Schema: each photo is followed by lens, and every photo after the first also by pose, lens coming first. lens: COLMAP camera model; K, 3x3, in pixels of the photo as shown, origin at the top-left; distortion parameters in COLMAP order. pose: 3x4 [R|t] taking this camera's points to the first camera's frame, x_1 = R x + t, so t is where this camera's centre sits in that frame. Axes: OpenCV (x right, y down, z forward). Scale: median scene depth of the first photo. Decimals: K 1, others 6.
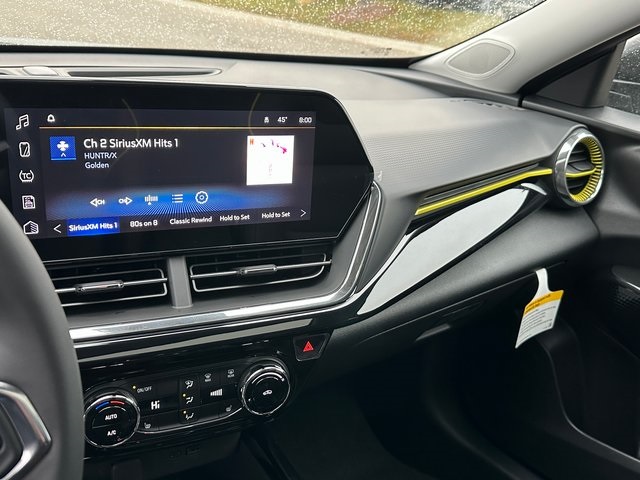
lens RADIAL K [[643.7, 0, 316.9], [0, 643.7, 242.3], [0, 0, 1]] dist [0.209770, -0.504183]
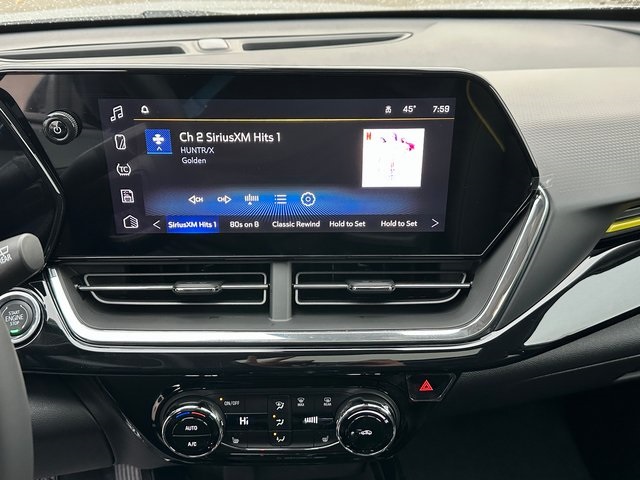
lens RADIAL K [[643.7, 0, 316.9], [0, 643.7, 242.3], [0, 0, 1]] dist [0.209770, -0.504183]
pose [[0.909374, 0.105724, -0.402320, 0.186622], [-0.073285, 0.992754, 0.095234, -0.094730], [0.409474, -0.057119, 0.910532, 0.212537]]
